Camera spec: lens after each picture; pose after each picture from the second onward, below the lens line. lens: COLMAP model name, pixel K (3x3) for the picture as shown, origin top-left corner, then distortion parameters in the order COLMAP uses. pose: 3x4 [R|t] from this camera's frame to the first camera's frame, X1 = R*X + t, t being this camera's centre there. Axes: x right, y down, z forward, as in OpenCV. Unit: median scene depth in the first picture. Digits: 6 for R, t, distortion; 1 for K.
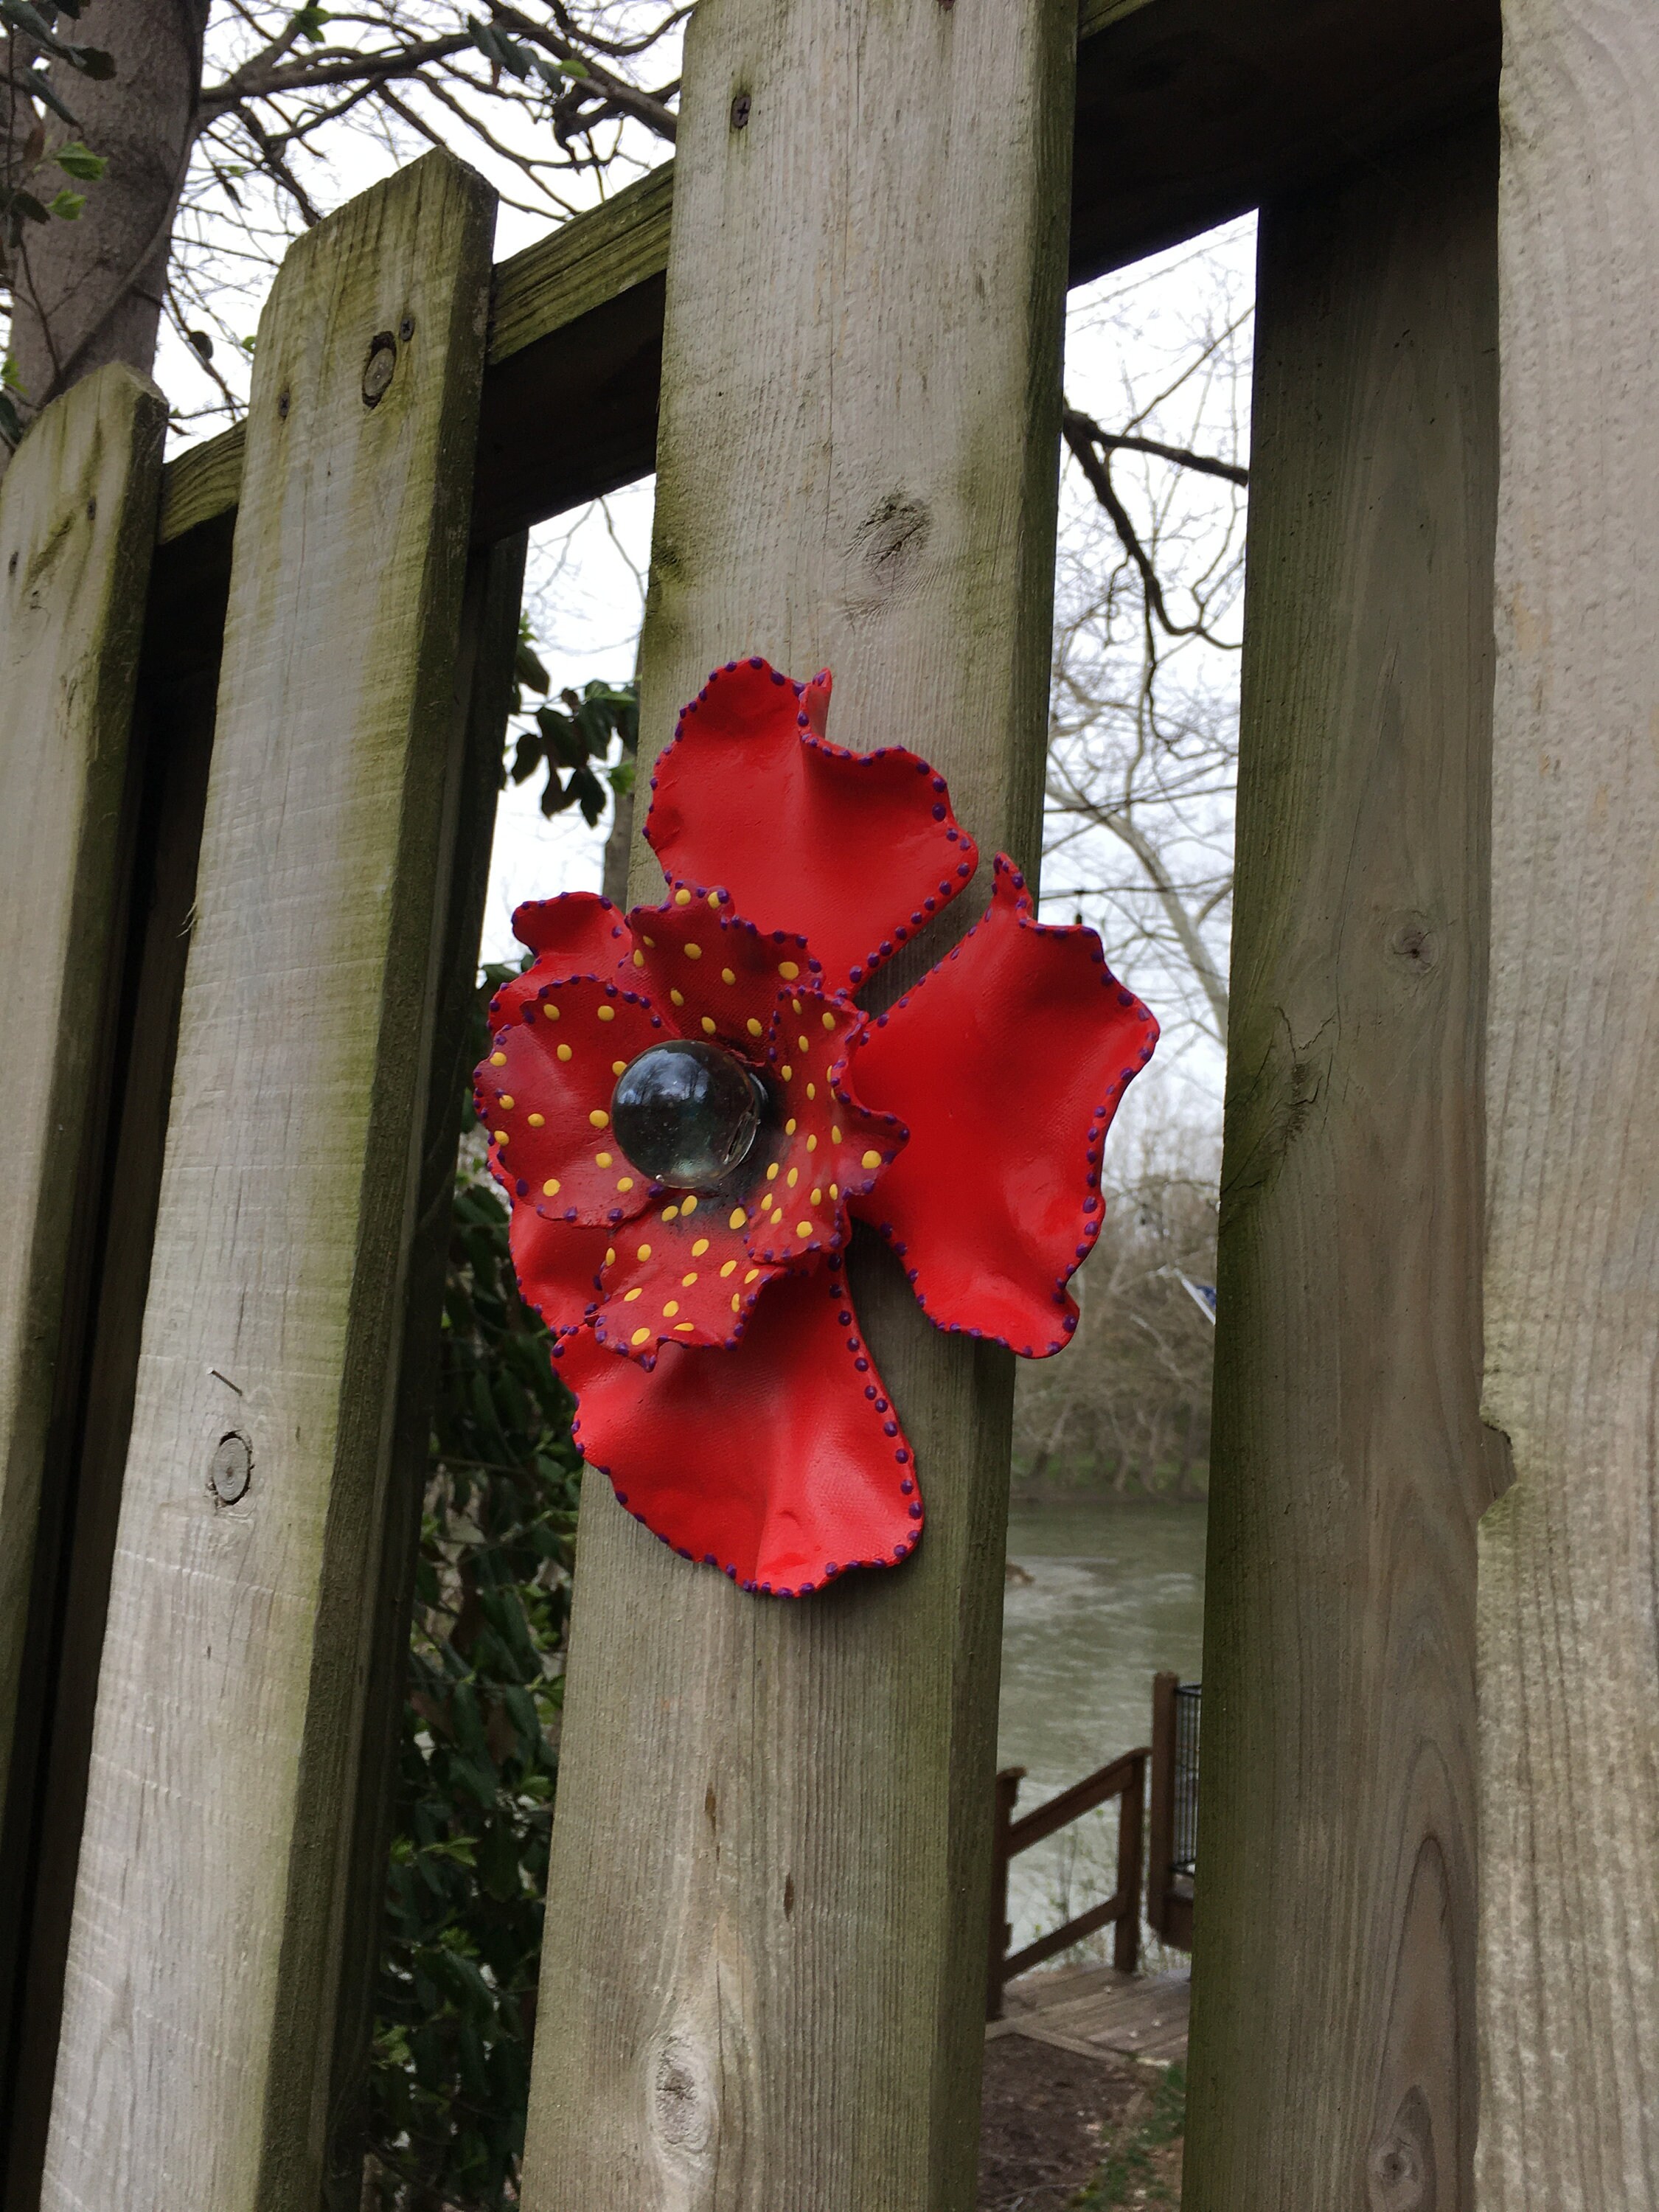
lens RADIAL K [[1878.5, 0, 855.7], [0, 1878.5, 1091.6], [0, 0, 1]] dist [0.086341, -0.137291]
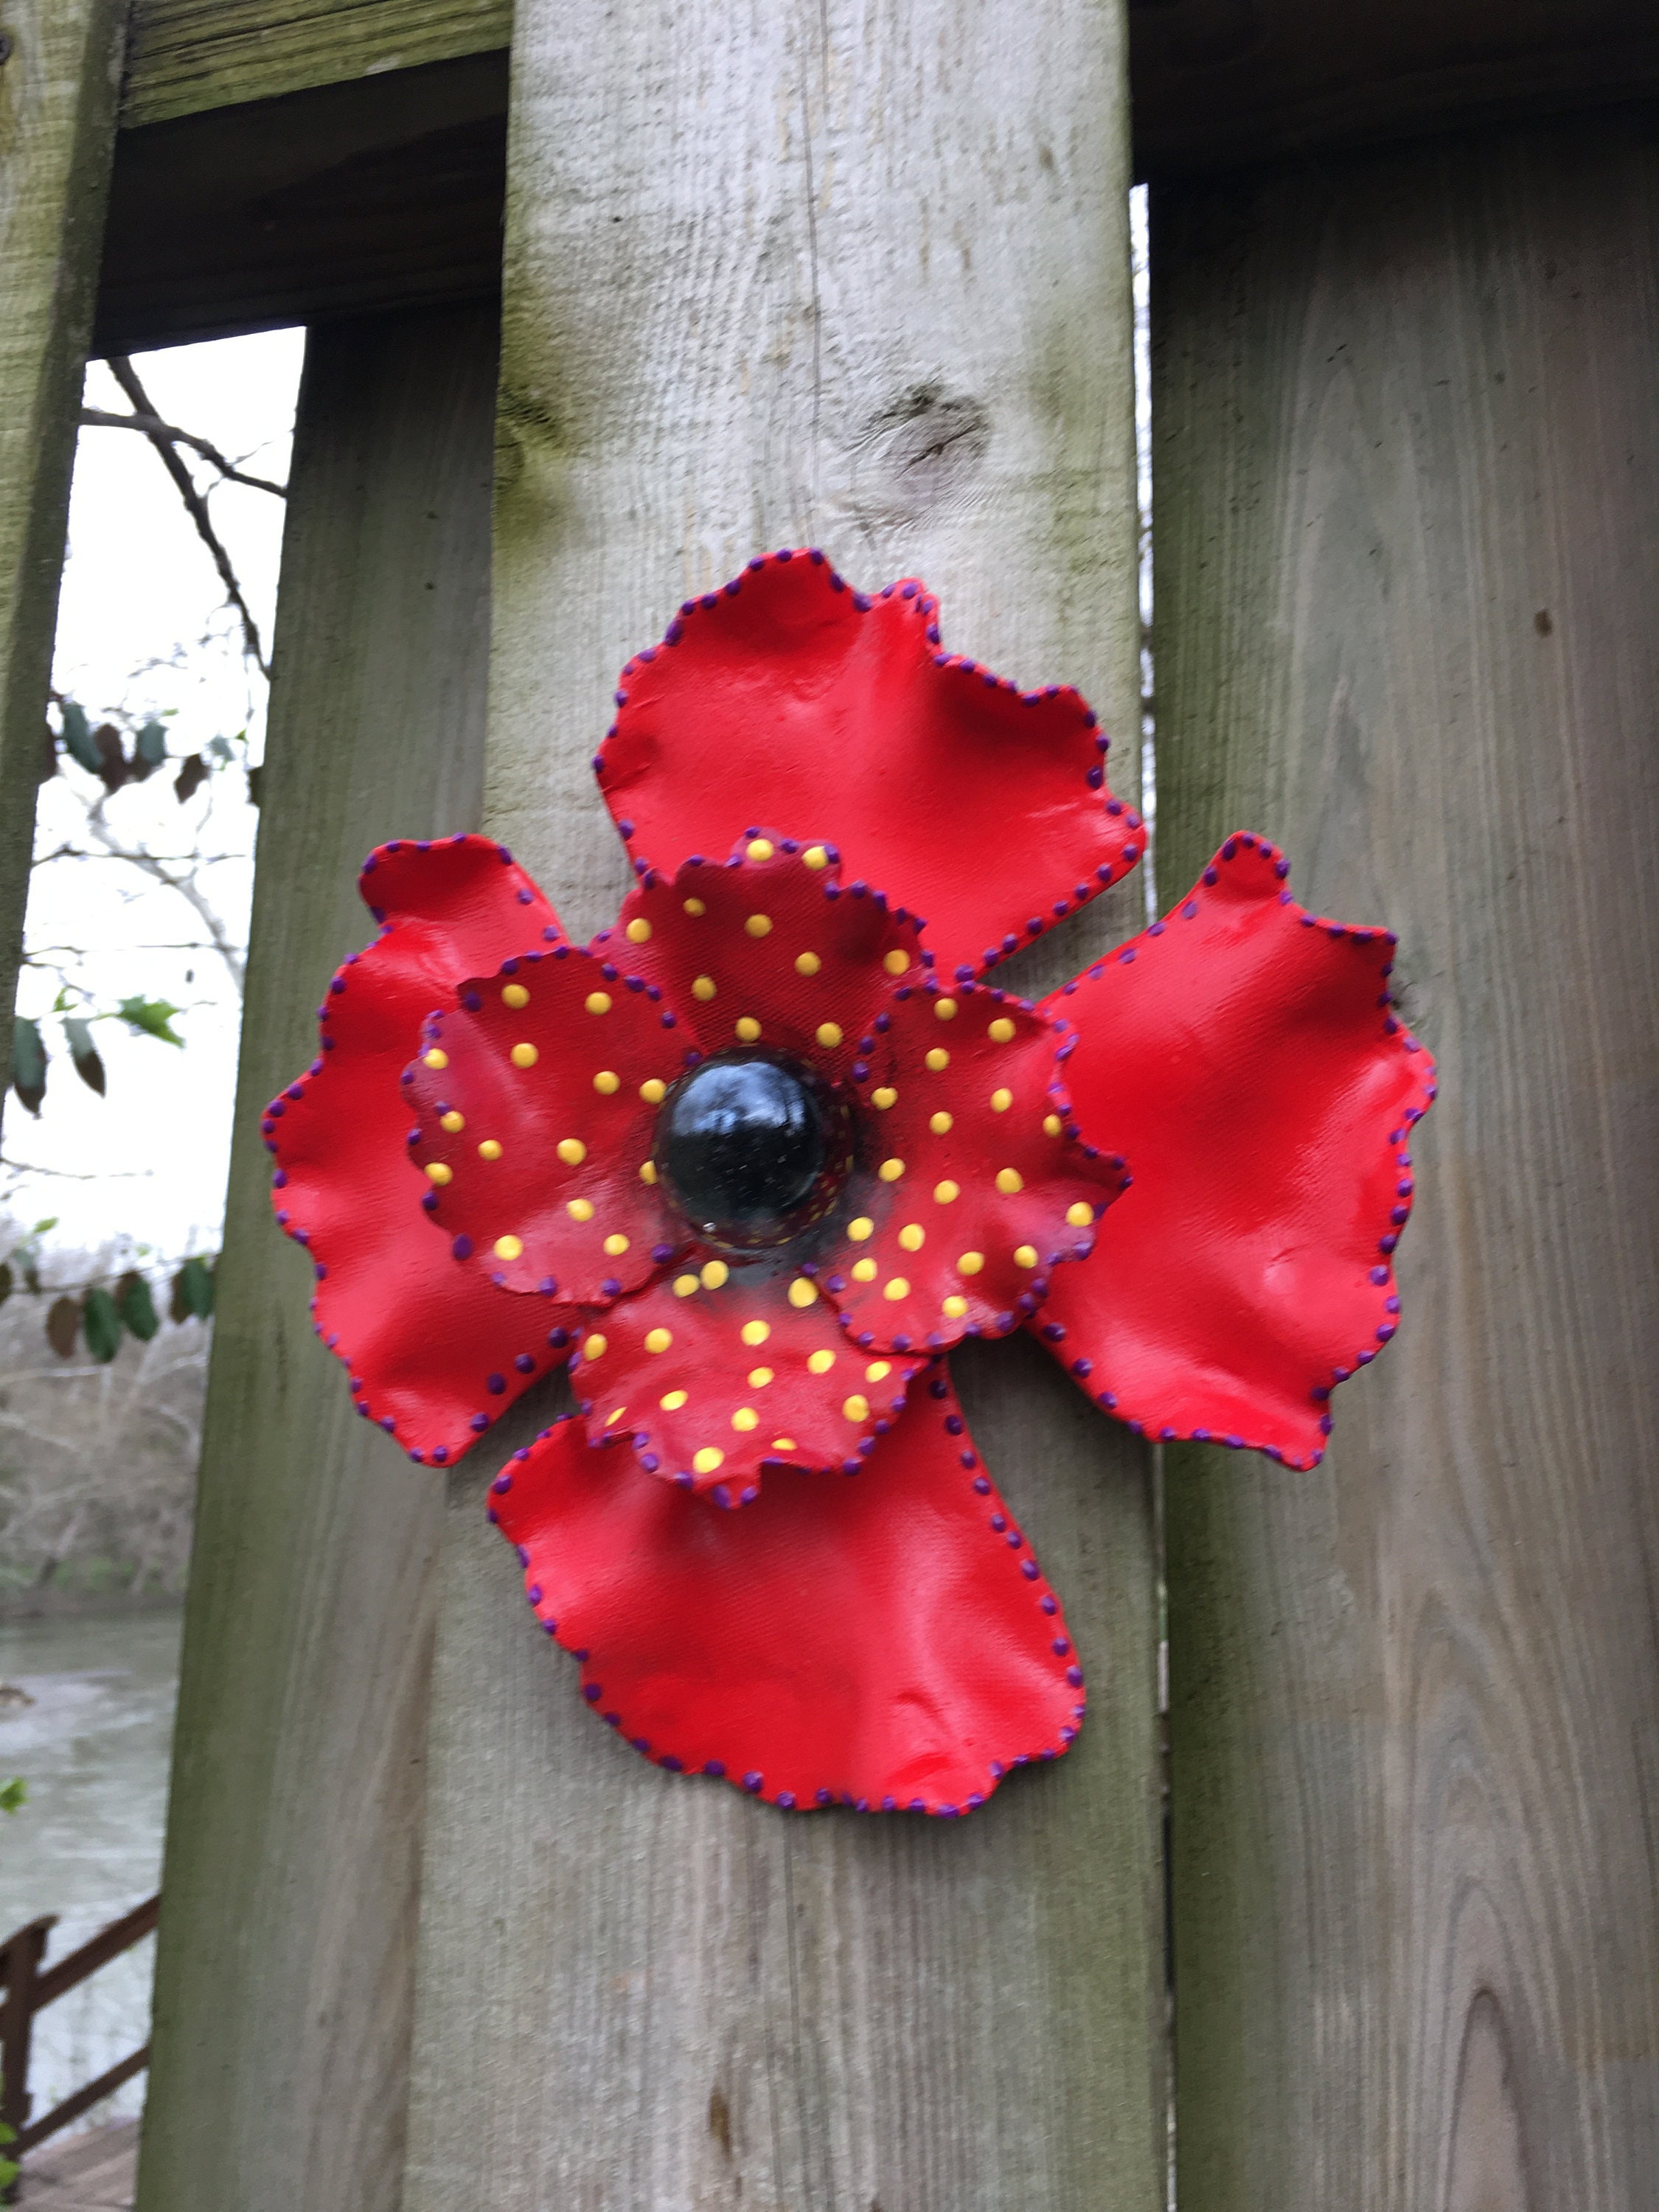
lens RADIAL K [[1878.5, 0, 855.7], [0, 1878.5, 1091.6], [0, 0, 1]] dist [0.086341, -0.137291]
pose [[0.882418, 0.051197, 0.467672, -0.375261], [-0.031134, 0.998237, -0.050535, 0.024411], [-0.469435, 0.030032, 0.882456, 0.323767]]
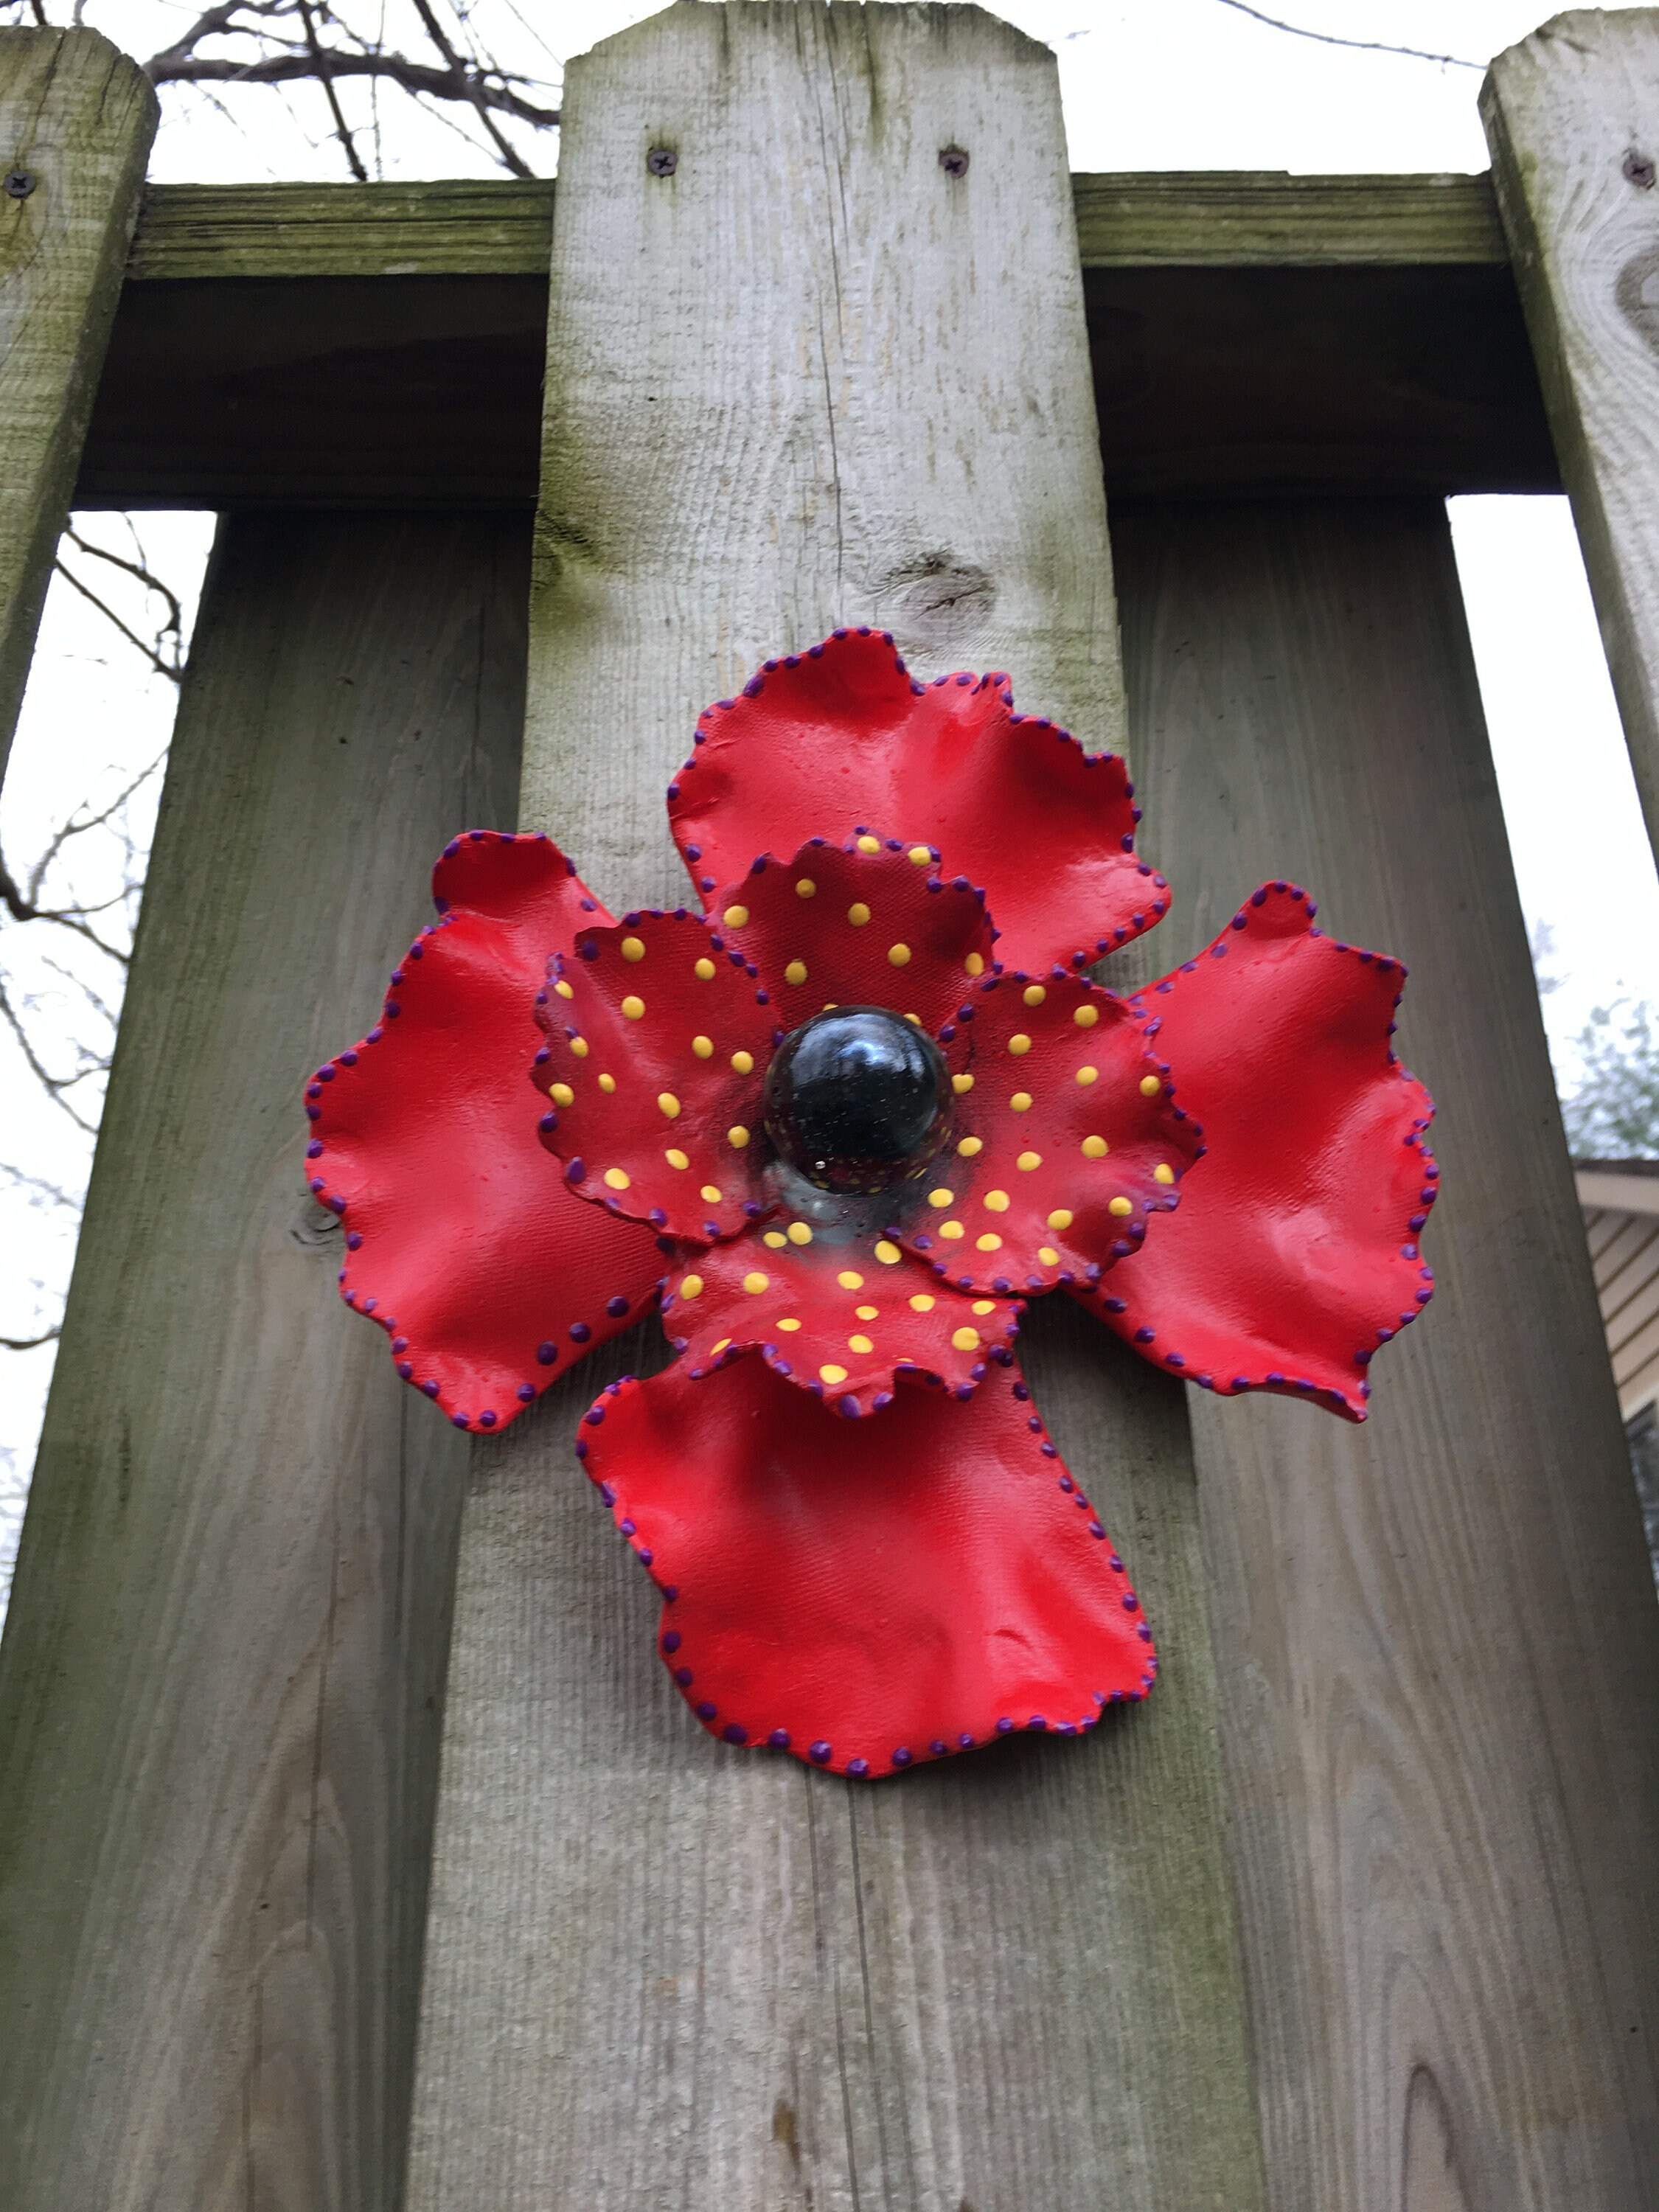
lens RADIAL K [[1871.3, 0, 854.1], [0, 1871.3, 1107.3], [0, 0, 1]] dist [0.080471, -0.125491]
pose [[0.726415, 0.245815, 0.641791, -0.550378], [-0.047475, 0.949563, -0.309961, 0.237086], [-0.685614, 0.194691, 0.701447, 0.443370]]
